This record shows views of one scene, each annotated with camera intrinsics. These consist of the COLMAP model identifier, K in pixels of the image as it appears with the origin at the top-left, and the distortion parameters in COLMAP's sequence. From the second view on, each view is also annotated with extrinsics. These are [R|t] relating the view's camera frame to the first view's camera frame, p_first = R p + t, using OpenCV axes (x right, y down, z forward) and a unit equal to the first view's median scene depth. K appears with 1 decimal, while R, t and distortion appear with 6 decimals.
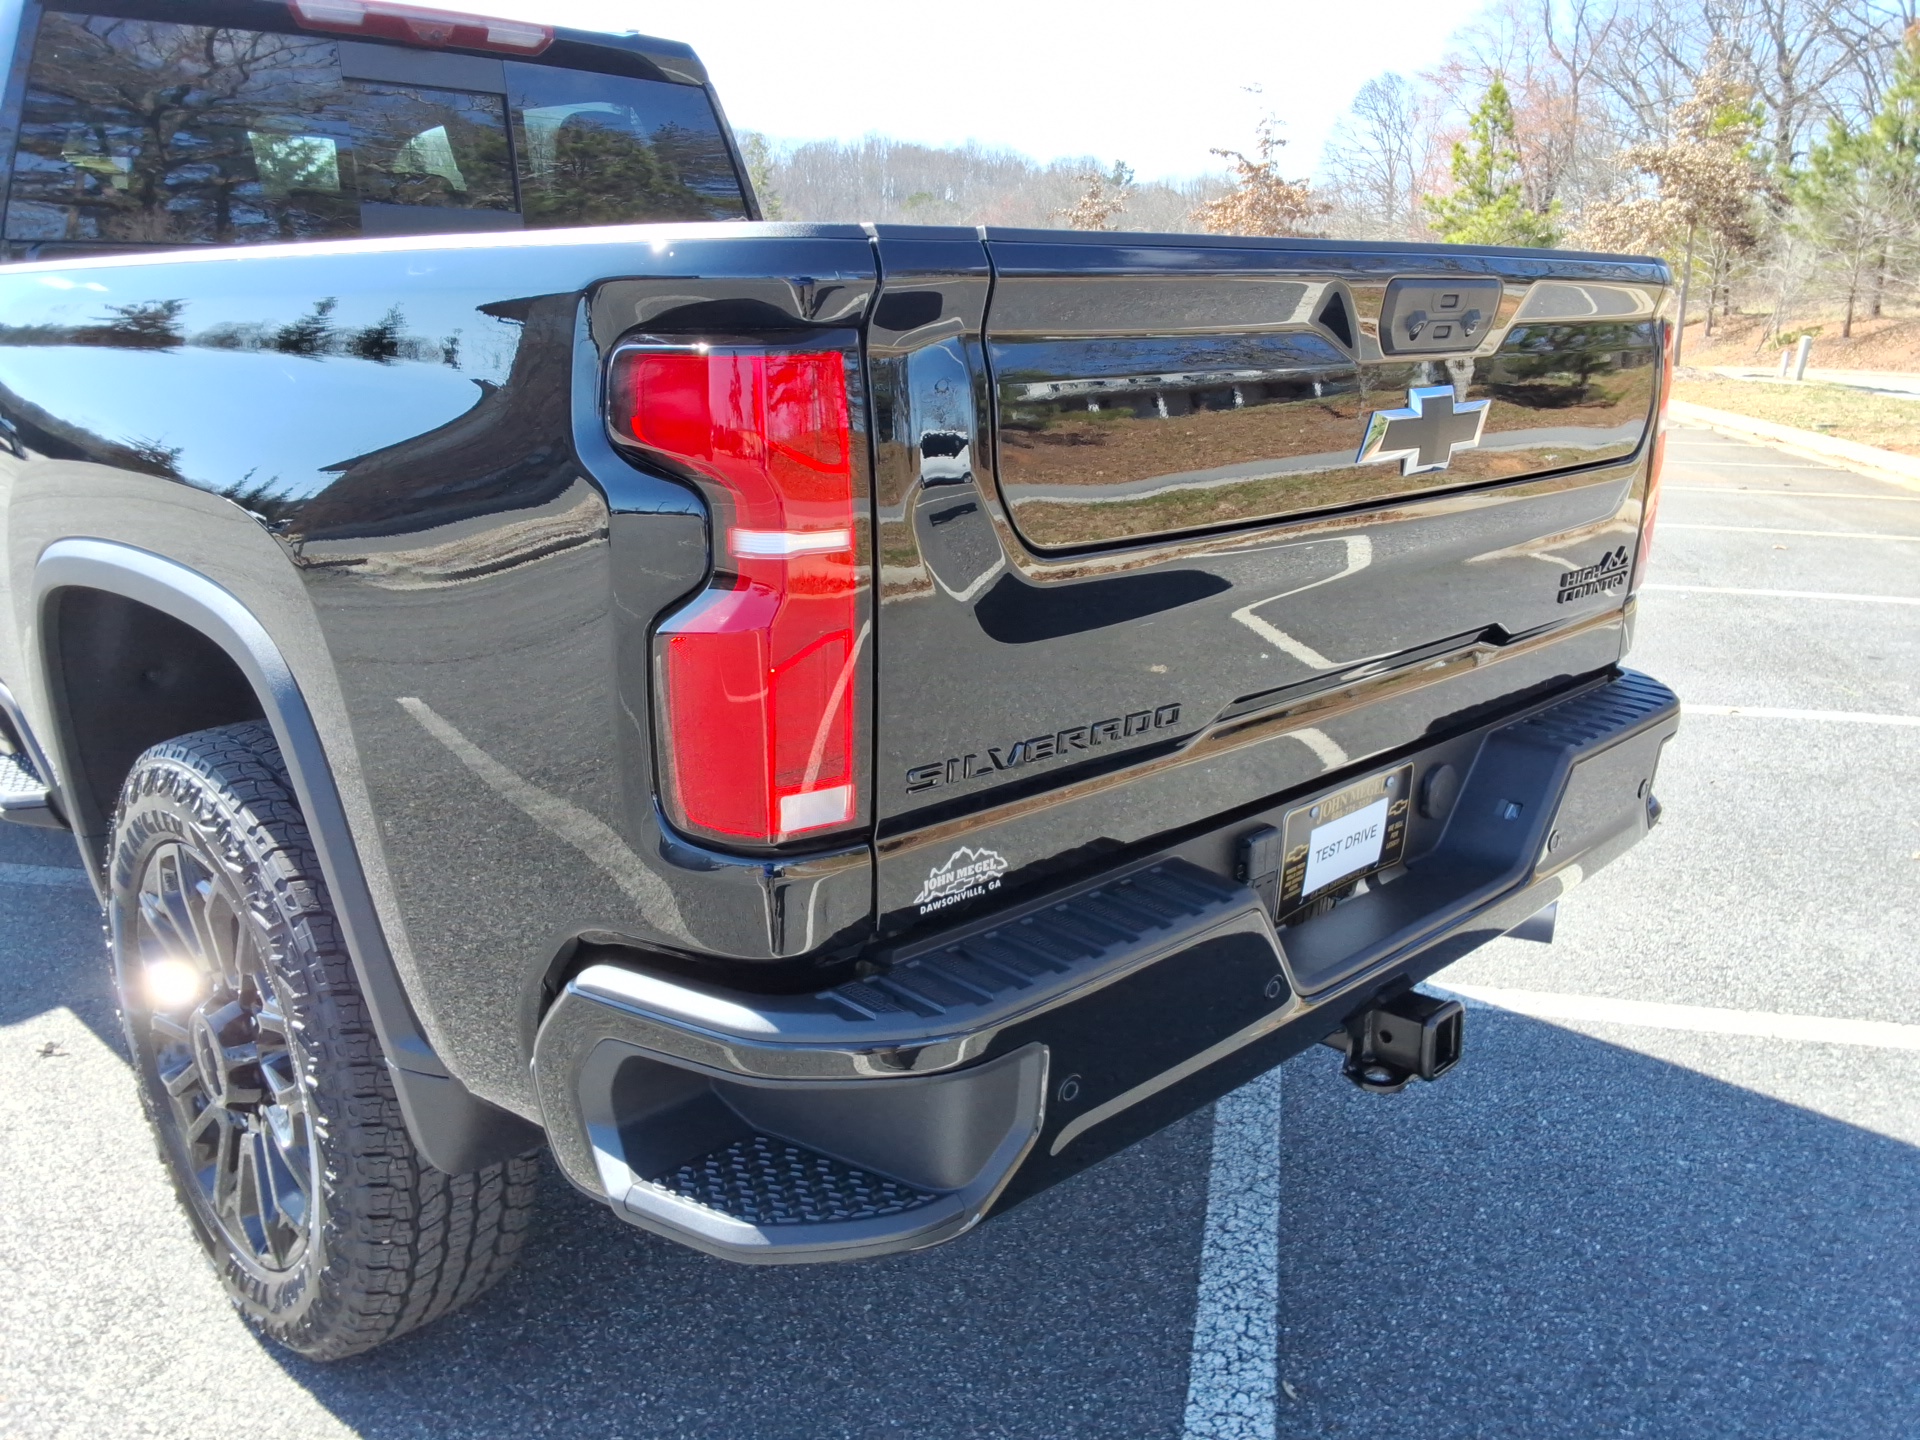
lens RADIAL K [[1538.4, 0, 976.2], [0, 1538.4, 699.5], [0, 0, 1]] dist [0.118615, -0.190457]
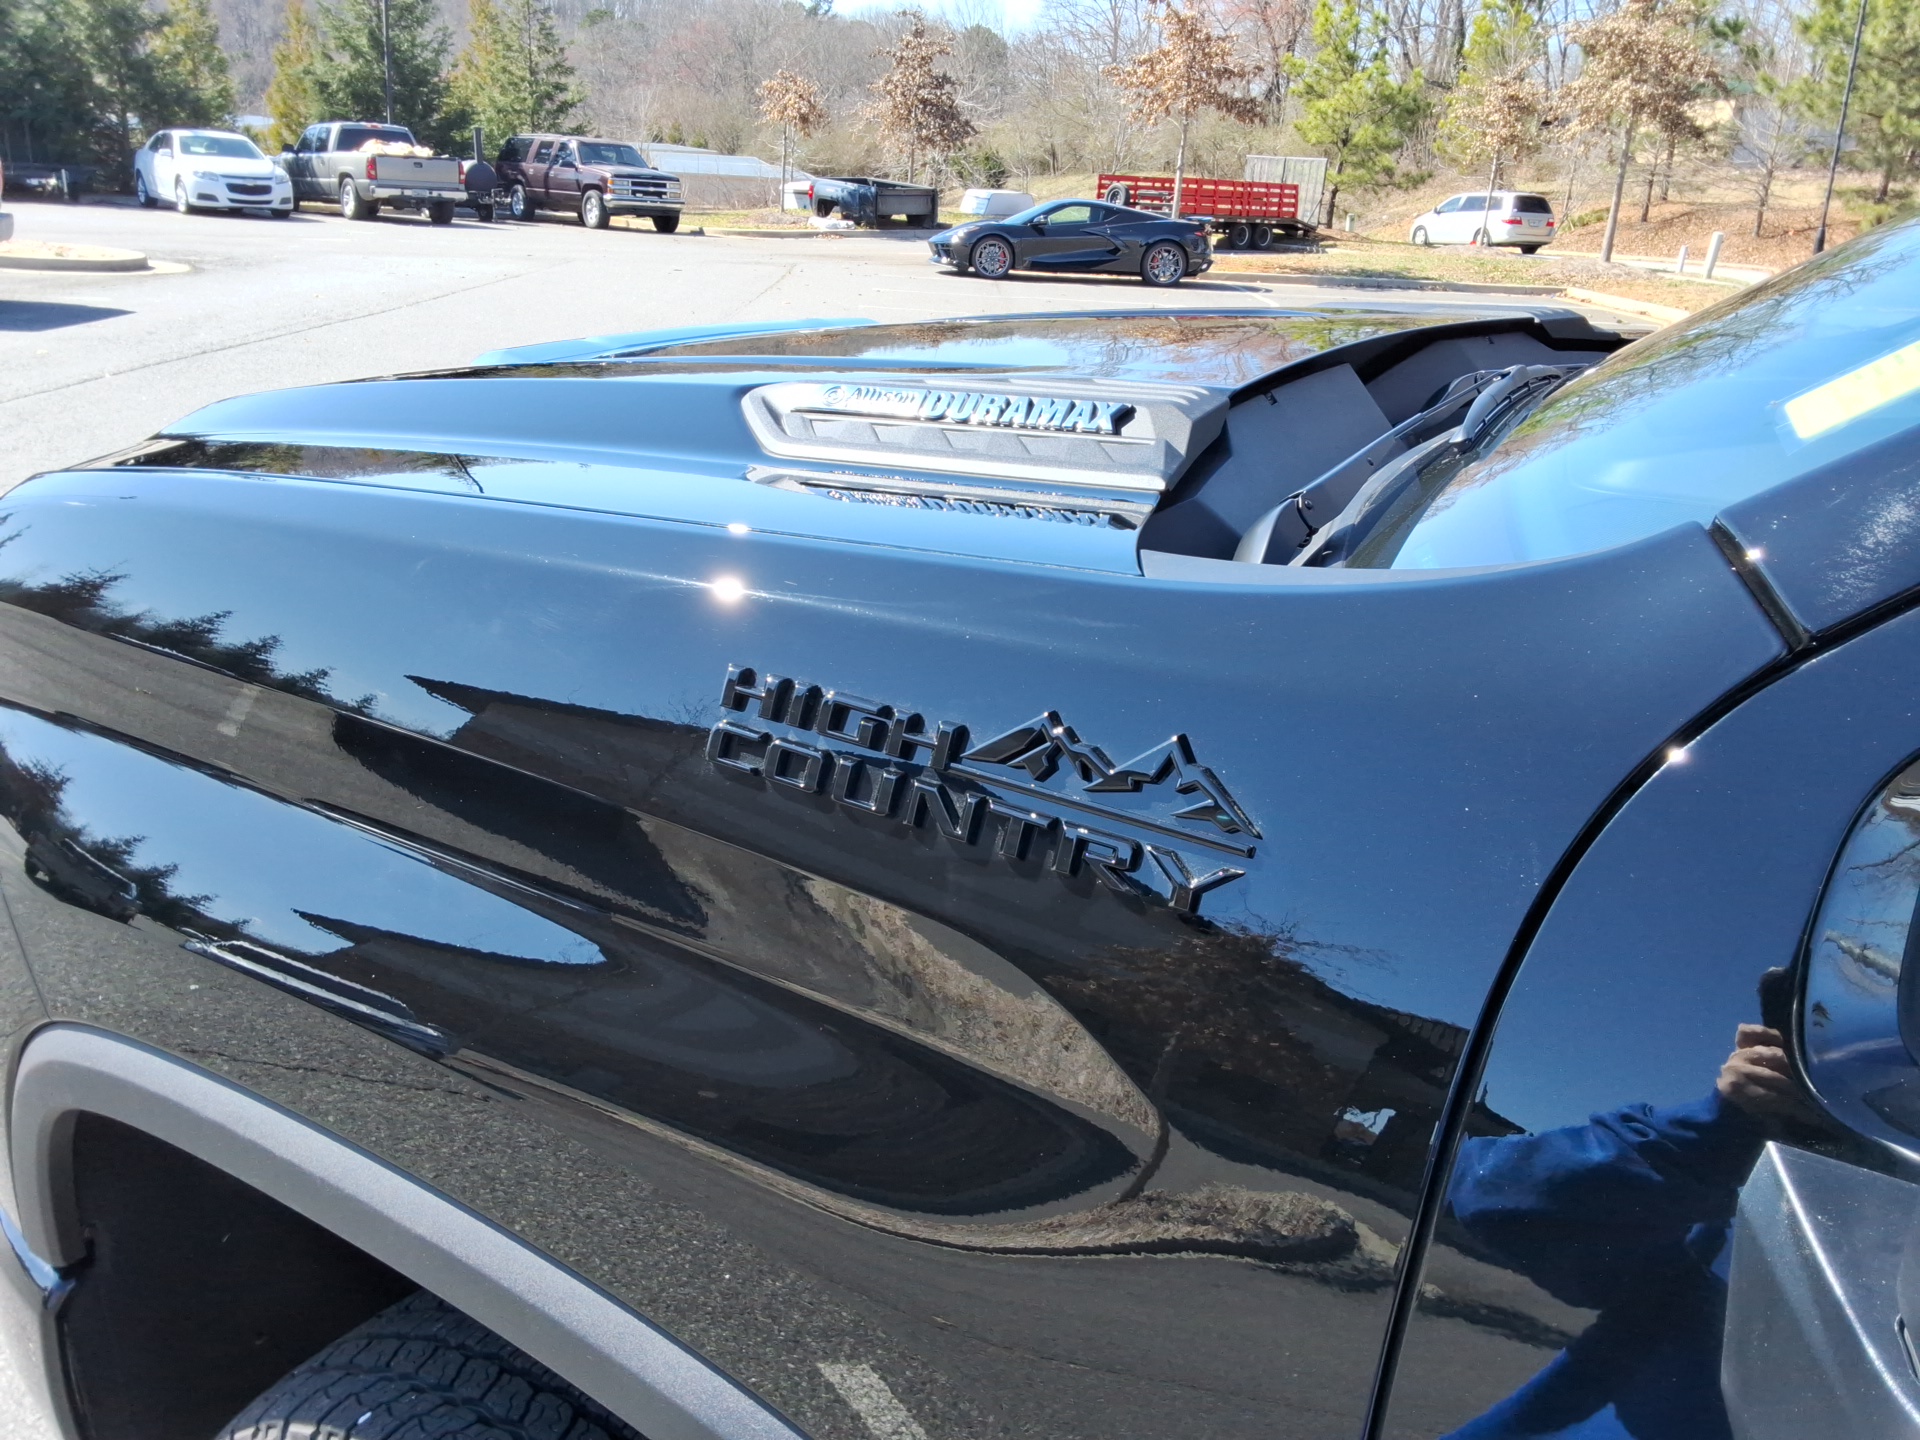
lens RADIAL K [[1542.0, 0, 985.9], [0, 1542.0, 704.6], [0, 0, 1]] dist [0.069215, -0.102776]
pose [[0.976836, -0.035872, 0.210963, -0.146732], [0.014910, 0.994863, 0.100128, -0.050561], [-0.213471, -0.094663, 0.972352, 0.147085]]
